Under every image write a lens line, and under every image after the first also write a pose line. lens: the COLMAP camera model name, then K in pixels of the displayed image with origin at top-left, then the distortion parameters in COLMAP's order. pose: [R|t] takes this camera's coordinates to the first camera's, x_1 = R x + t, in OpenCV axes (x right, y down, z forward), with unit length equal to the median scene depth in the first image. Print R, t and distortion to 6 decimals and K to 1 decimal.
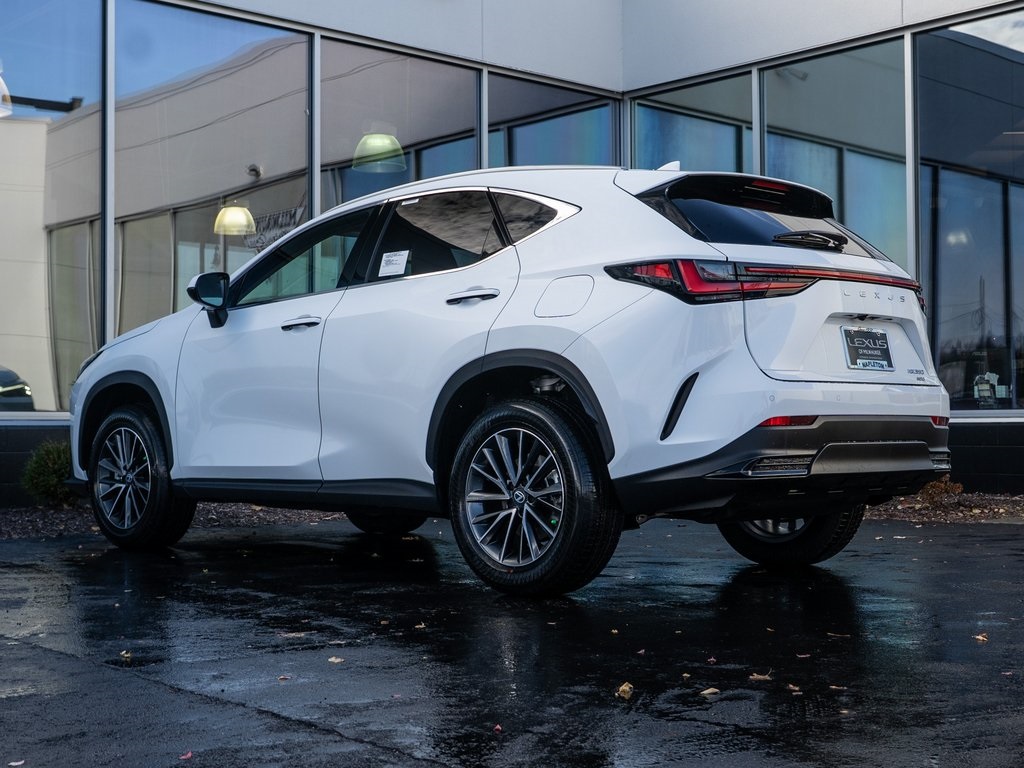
lens RADIAL K [[1380.4, 0, 493.3], [0, 1380.4, 385.3], [0, 0, 1]] dist [0.018687, 0.013258]
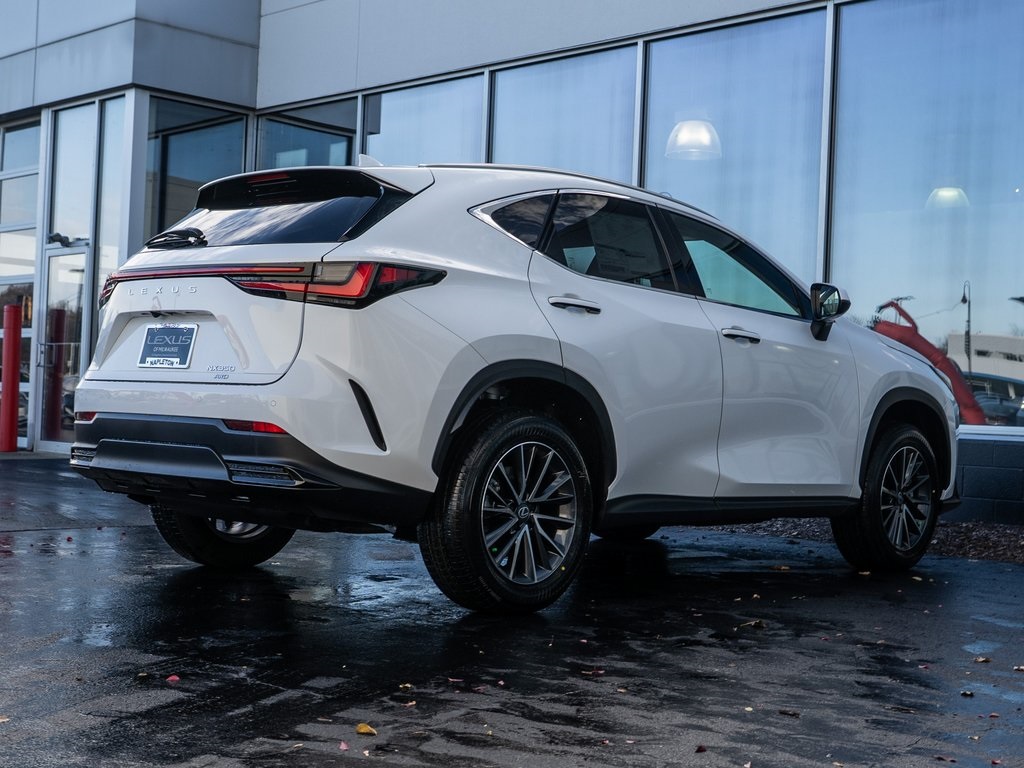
lens RADIAL K [[1380.4, 0, 493.3], [0, 1380.4, 385.3], [0, 0, 1]] dist [0.018687, 0.013258]
pose [[0.040055, -0.019366, -0.999010, 1.251598], [-0.013465, 0.999711, -0.019919, 0.017250], [0.999107, 0.014249, 0.039783, 1.197791]]
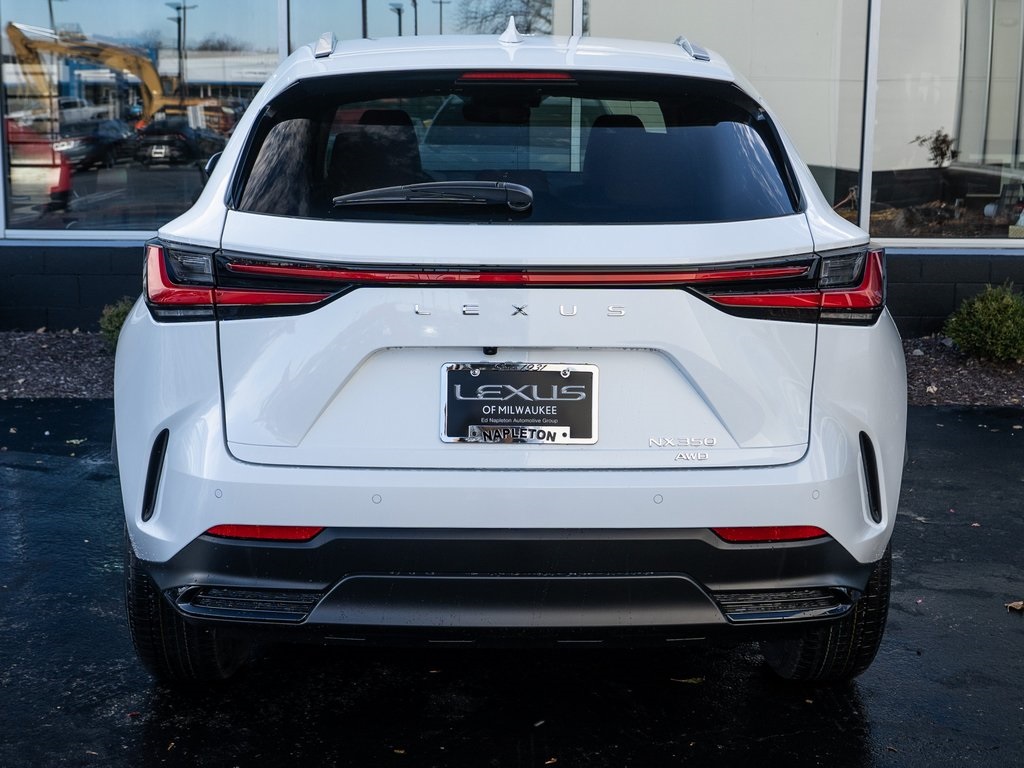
lens RADIAL K [[1380.4, 0, 493.3], [0, 1380.4, 385.3], [0, 0, 1]] dist [0.018687, 0.013258]
pose [[0.729952, 0.137058, -0.669616, 0.628824], [0.009278, 0.977612, 0.210213, -0.148113], [0.683435, -0.159658, 0.712338, 0.613847]]
